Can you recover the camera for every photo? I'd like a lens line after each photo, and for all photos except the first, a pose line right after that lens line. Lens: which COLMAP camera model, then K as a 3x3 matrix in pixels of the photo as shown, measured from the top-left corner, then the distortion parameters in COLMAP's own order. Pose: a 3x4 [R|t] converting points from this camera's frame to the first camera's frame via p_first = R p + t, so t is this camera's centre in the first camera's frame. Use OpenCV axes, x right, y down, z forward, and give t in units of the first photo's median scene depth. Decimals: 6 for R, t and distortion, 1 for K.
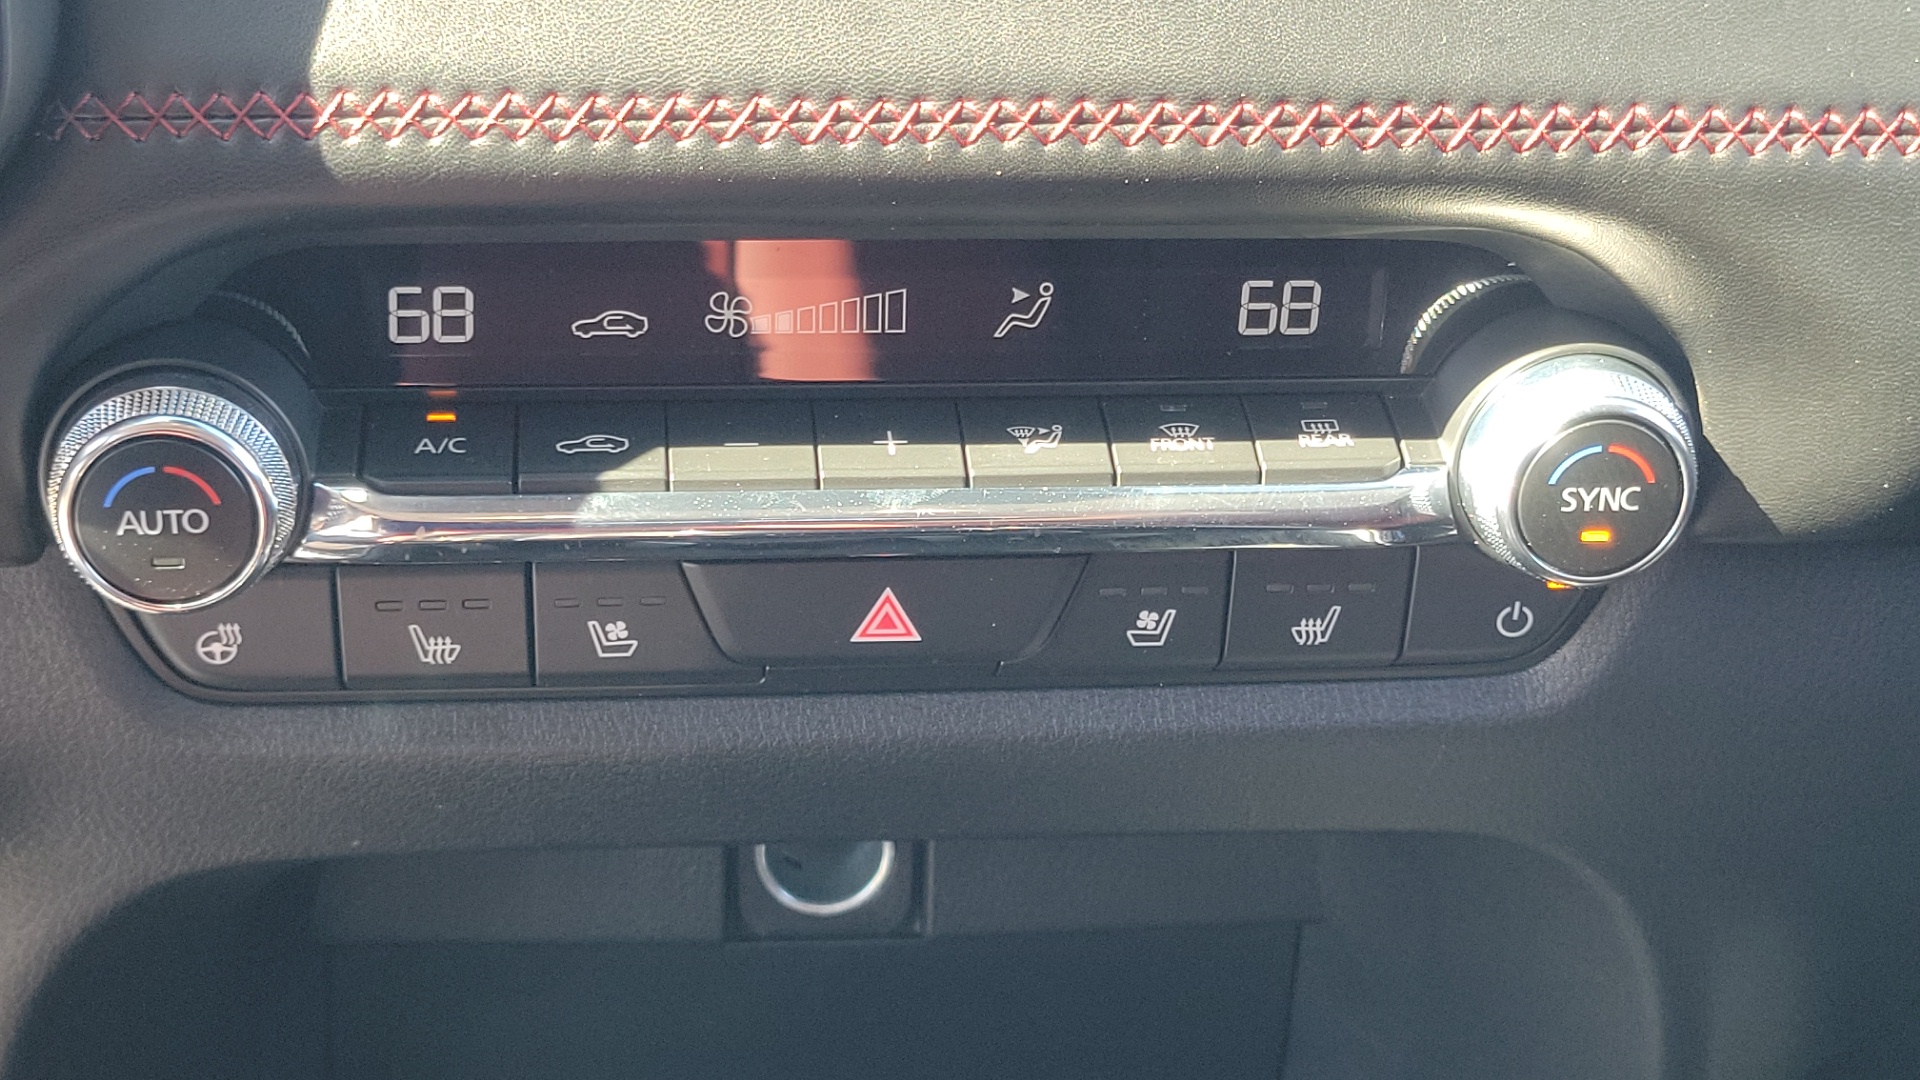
lens RADIAL K [[2923.5, 0, 960.0], [0, 2923.5, 540.0], [0, 0, 1]] dist [0.005472, -0.025466]
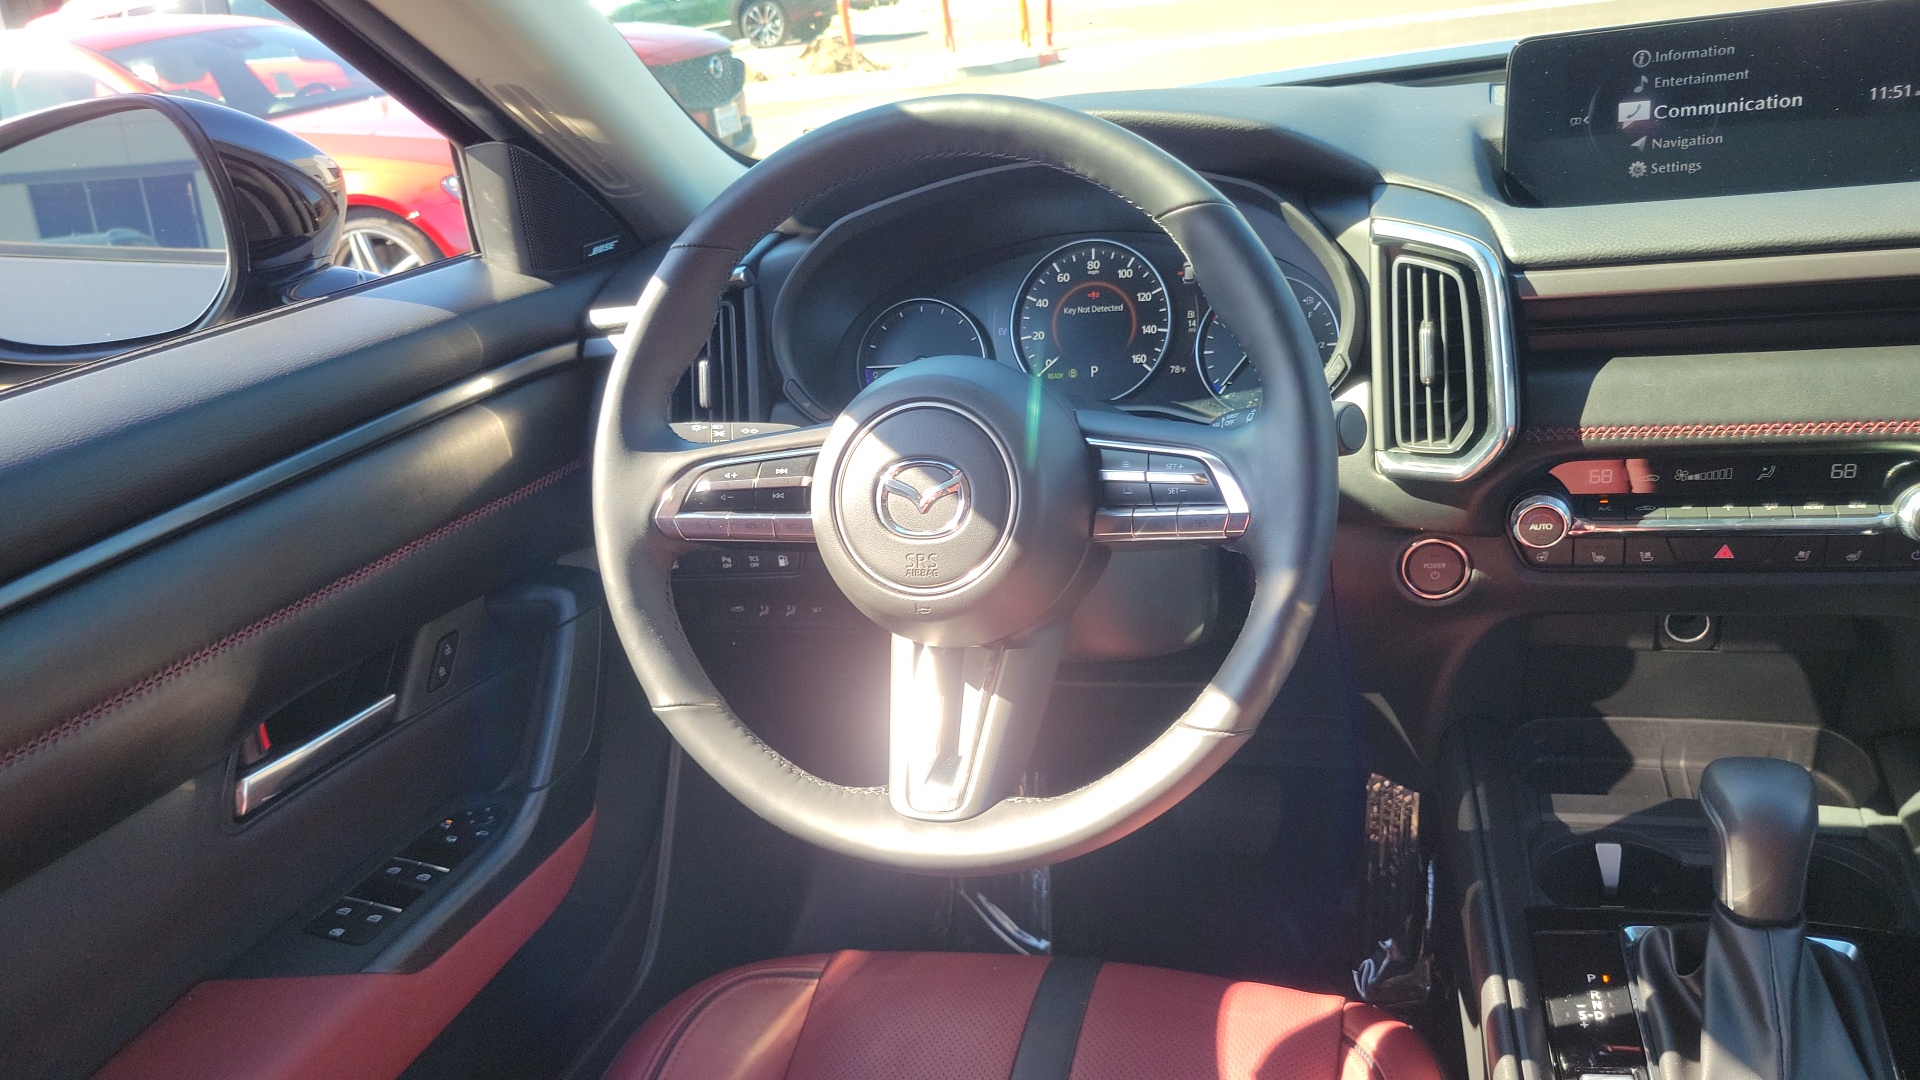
lens RADIAL K [[1451.2, 0, 971.9], [0, 1451.2, 560.3], [0, 0, 1]] dist [0.027645, -0.016695]
pose [[0.907792, 0.014347, -0.419175, -0.120910], [-0.010488, 0.999879, 0.011509, 0.026341], [0.419289, -0.006052, 0.907833, -1.201196]]
